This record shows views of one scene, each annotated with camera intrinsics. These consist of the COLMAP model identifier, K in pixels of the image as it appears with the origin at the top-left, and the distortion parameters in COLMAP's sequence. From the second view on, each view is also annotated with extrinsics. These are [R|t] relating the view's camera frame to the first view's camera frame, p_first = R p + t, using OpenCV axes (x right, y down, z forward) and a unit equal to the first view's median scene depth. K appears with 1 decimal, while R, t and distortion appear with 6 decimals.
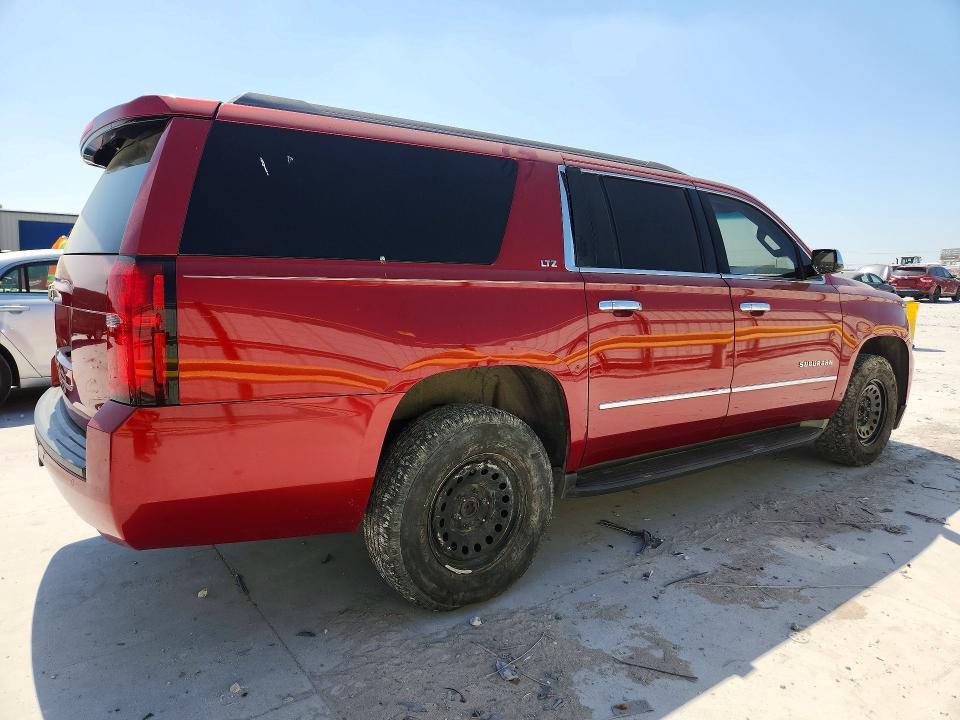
lens RADIAL K [[781.7, 0, 480.0], [0, 781.7, 360.0], [0, 0, 1]] dist [-0.010093, -0.004577]
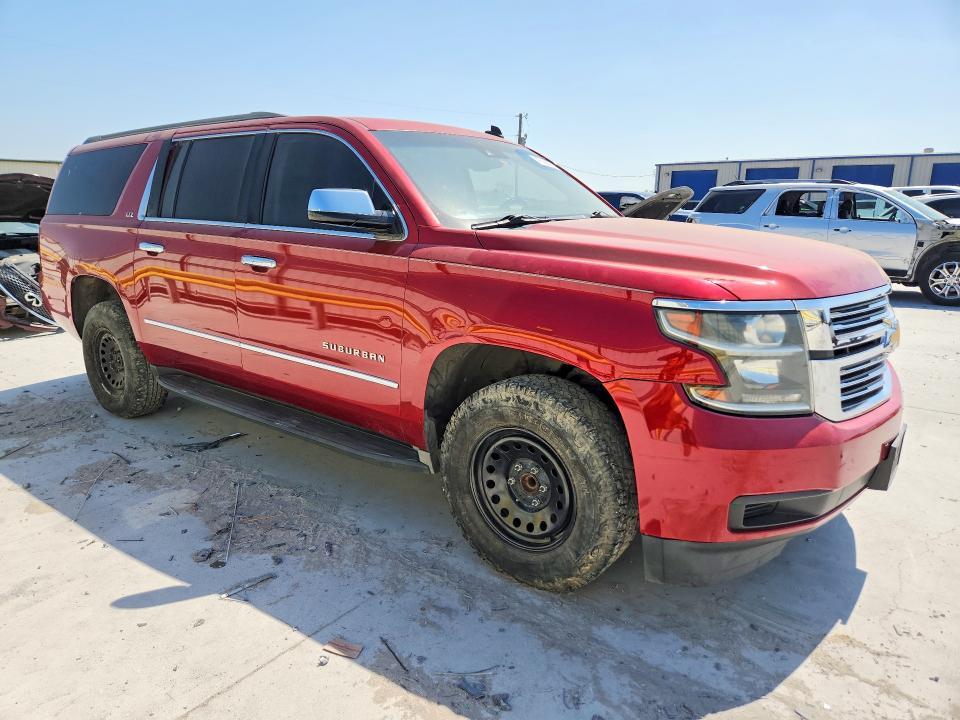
lens RADIAL K [[779.7, 0, 480.0], [0, 779.7, 360.0], [0, 0, 1]] dist [0.008775, 0.001623]
pose [[0.117763, 0.152064, -0.981330, 1.559480], [-0.149396, 0.979672, 0.133880, -0.138797], [0.981740, 0.130840, 0.138087, 1.365605]]
